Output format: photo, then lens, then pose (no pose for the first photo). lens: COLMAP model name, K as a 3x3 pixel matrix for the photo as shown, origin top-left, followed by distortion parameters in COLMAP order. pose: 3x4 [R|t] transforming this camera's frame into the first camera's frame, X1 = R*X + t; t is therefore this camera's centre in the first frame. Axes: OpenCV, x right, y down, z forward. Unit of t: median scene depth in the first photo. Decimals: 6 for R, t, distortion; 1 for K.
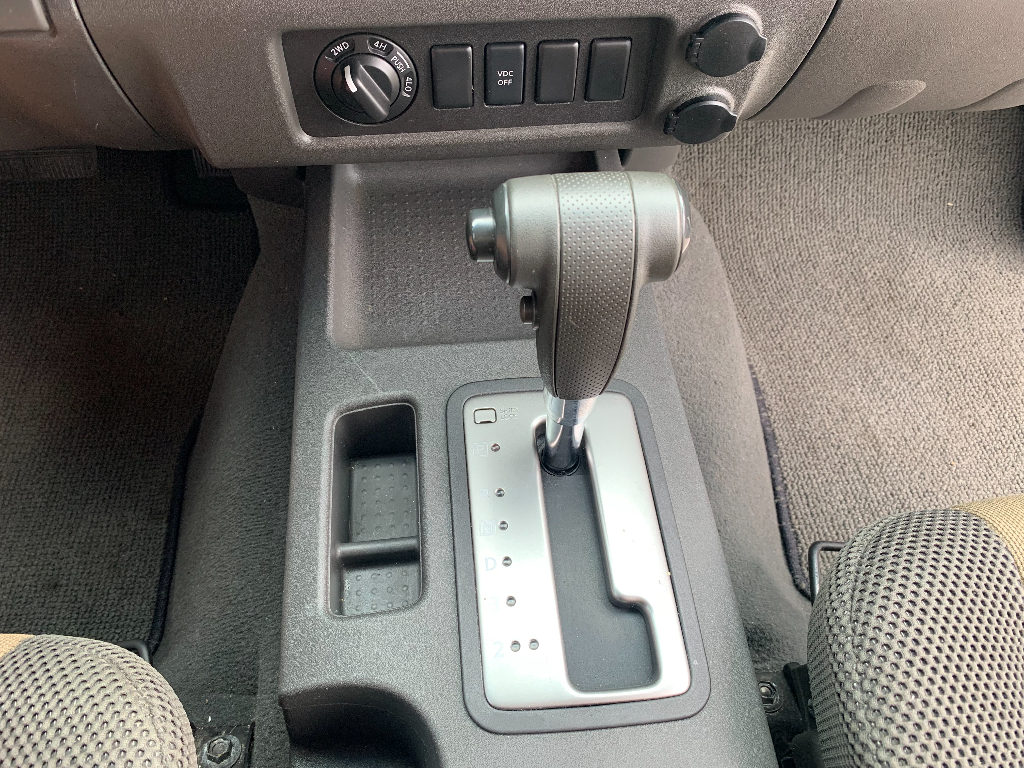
lens RADIAL K [[792.6, 0, 512.0], [0, 792.6, 384.0], [0, 0, 1]] dist [-0.006872, -0.002853]
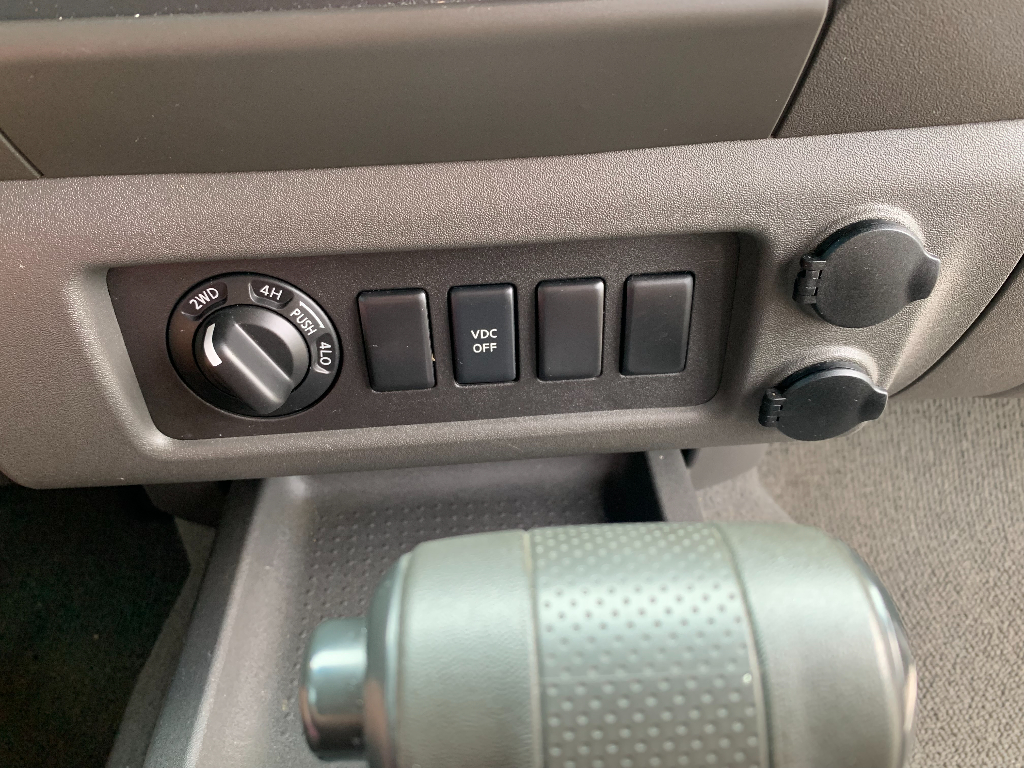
lens RADIAL K [[801.4, 0, 512.0], [0, 801.4, 384.0], [0, 0, 1]] dist [0.054902, -0.076715]
pose [[0.997512, -0.019688, -0.067687, 0.051248], [-0.004993, 0.938060, -0.346438, -0.139615], [0.070315, 0.345914, 0.935628, 0.427602]]
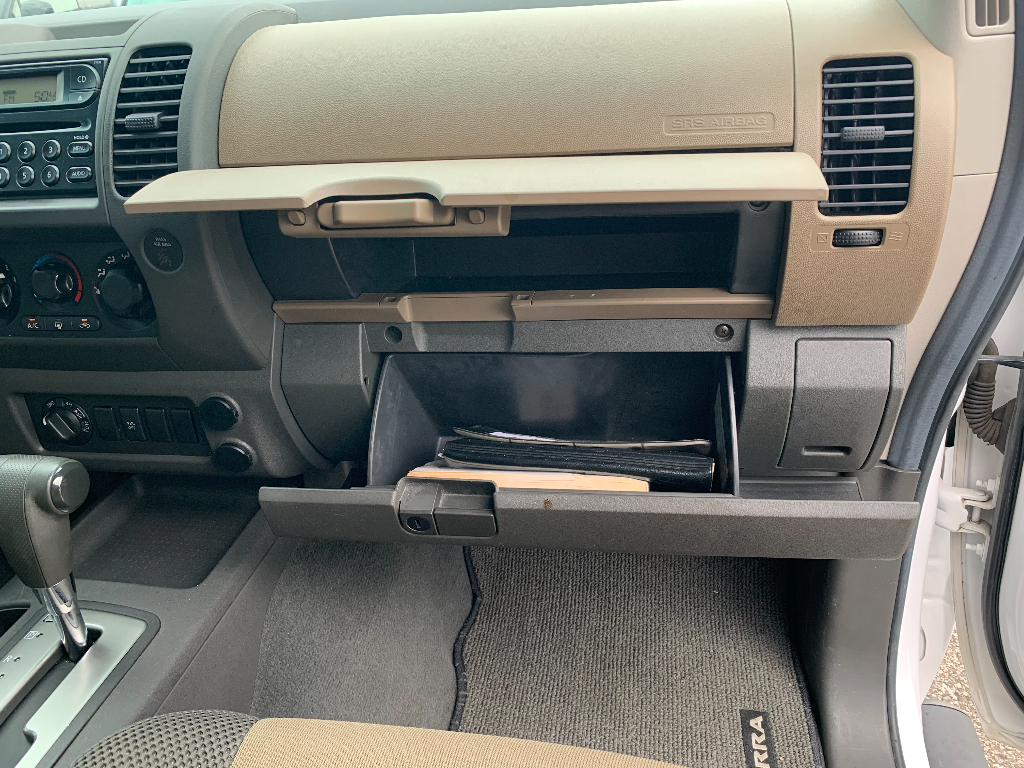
lens RADIAL K [[790.4, 0, 511.0], [0, 790.4, 379.6], [0, 0, 1]] dist [0.002165, -0.003203]
pose [[0.954154, 0.045140, -0.295891, 1.301979], [-0.185273, 0.865485, -0.465413, 0.194309], [0.235081, 0.498896, 0.834170, -0.341356]]
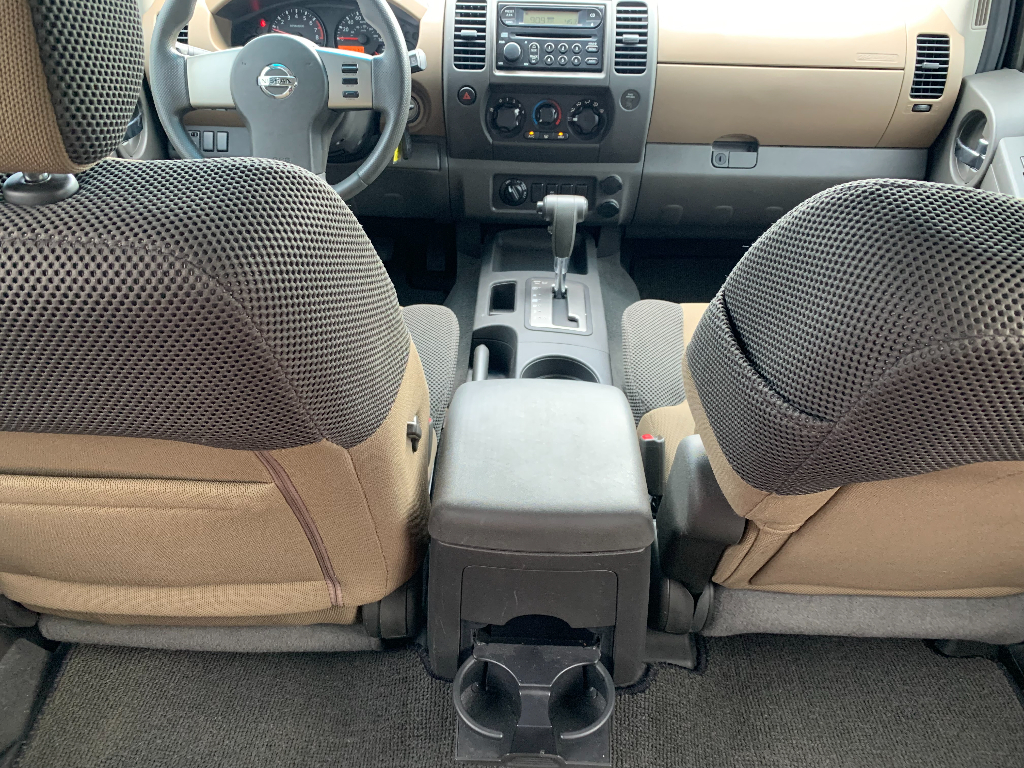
lens RADIAL K [[779.7, 0, 522.1], [0, 779.7, 381.6], [0, 0, 1]] dist [0.006941, 0.005981]
pose [[0.991968, 0.072385, -0.103732, 0.273032], [-0.105599, 0.925356, -0.364096, 1.628971], [0.069634, 0.372125, 0.925567, -1.873458]]
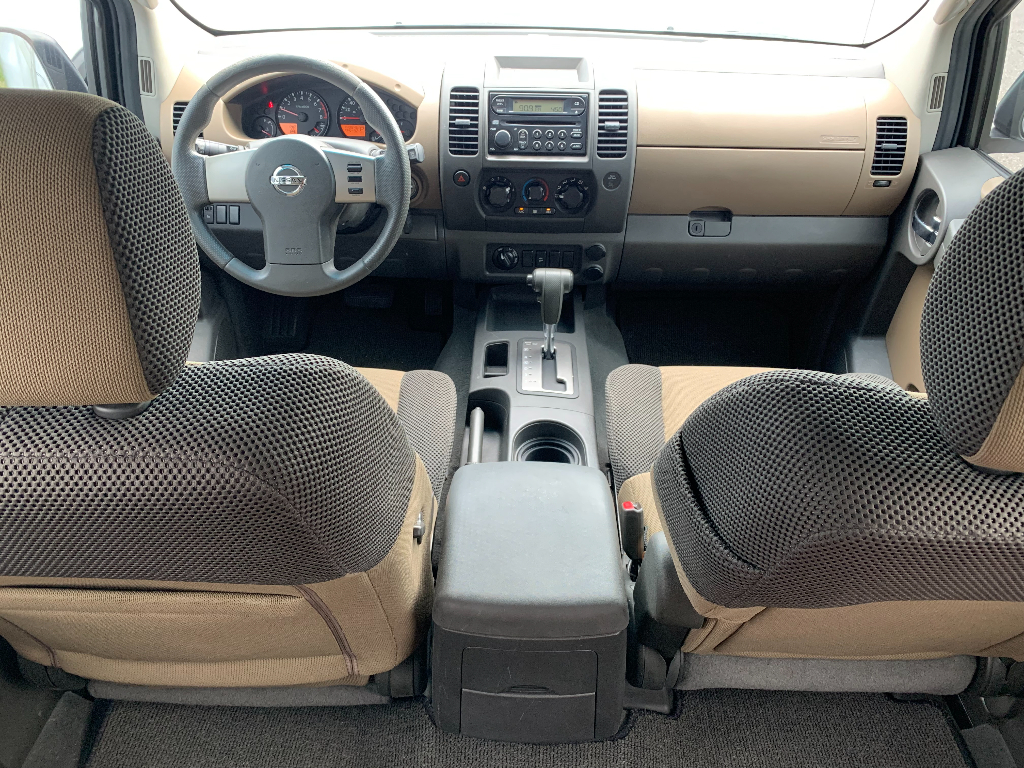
lens RADIAL K [[772.5, 0, 518.1], [0, 772.5, 384.7], [0, 0, 1]] dist [0.020614, -0.007925]
pose [[0.992613, 0.065094, -0.102380, 0.292814], [-0.096905, 0.933127, -0.346242, 1.437152], [0.072995, 0.353606, 0.932542, -2.209981]]
